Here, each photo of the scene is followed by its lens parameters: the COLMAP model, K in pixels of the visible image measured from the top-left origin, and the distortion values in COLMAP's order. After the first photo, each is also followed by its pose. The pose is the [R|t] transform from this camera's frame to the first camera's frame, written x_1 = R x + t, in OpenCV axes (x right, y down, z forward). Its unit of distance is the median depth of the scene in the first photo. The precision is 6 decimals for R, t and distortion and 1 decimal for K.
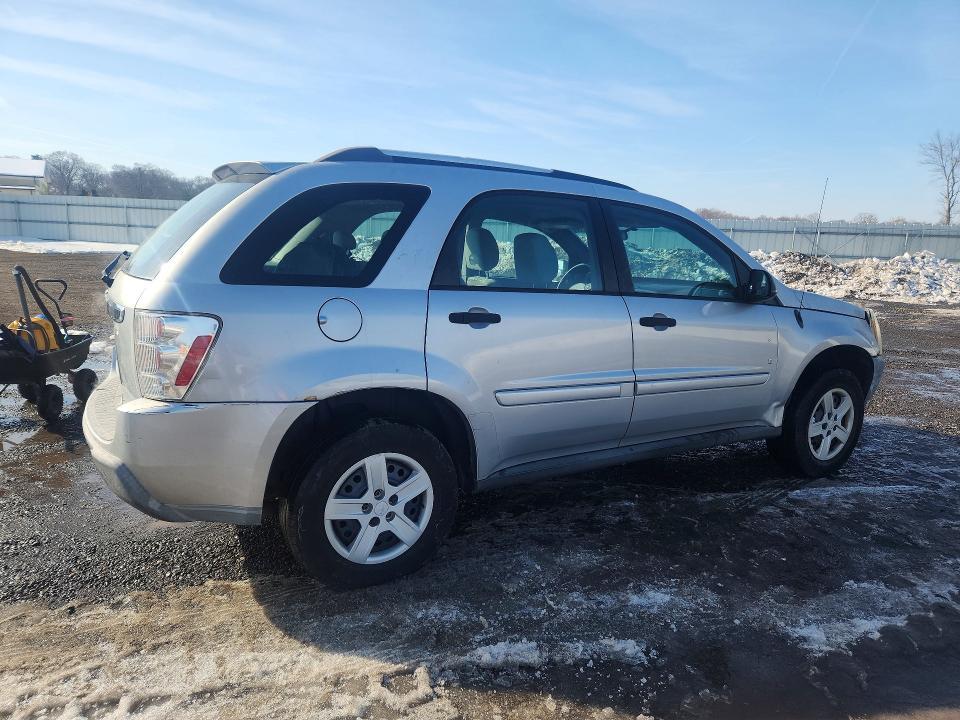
lens RADIAL K [[681.4, 0, 480.0], [0, 681.4, 360.0], [0, 0, 1]] dist [-0.004216, -0.003385]
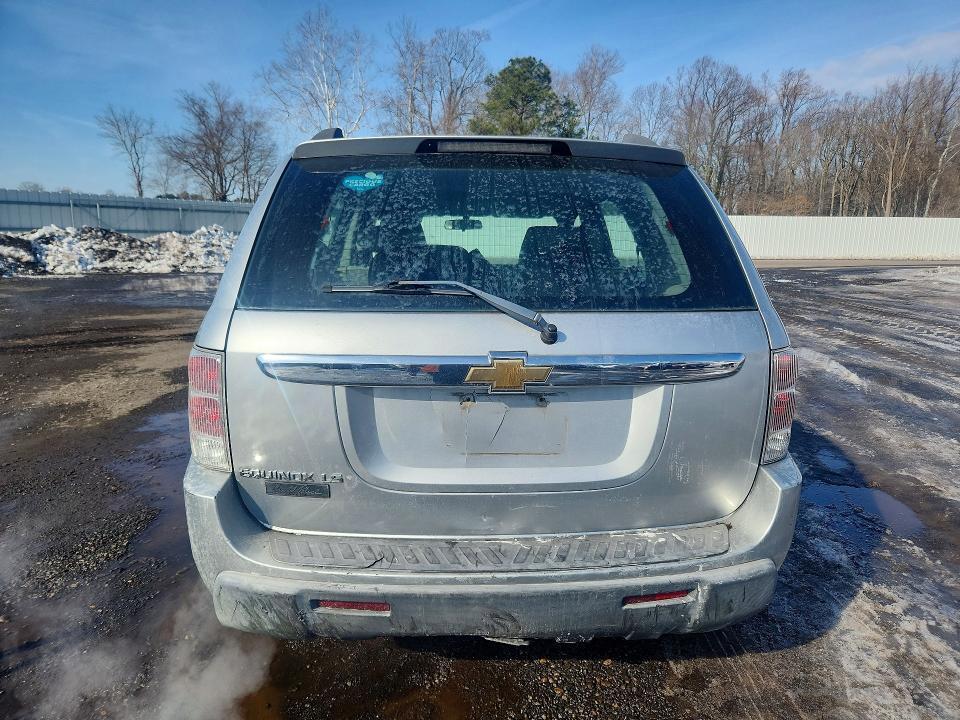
lens RADIAL K [[699.2, 0, 480.0], [0, 699.2, 360.0], [0, 0, 1]] dist [-0.027985, -0.000282]
pose [[0.401757, -0.180125, 0.897857, -0.208145], [0.144524, 0.980648, 0.132066, -0.032151], [-0.904270, 0.076704, 0.420015, 0.156012]]
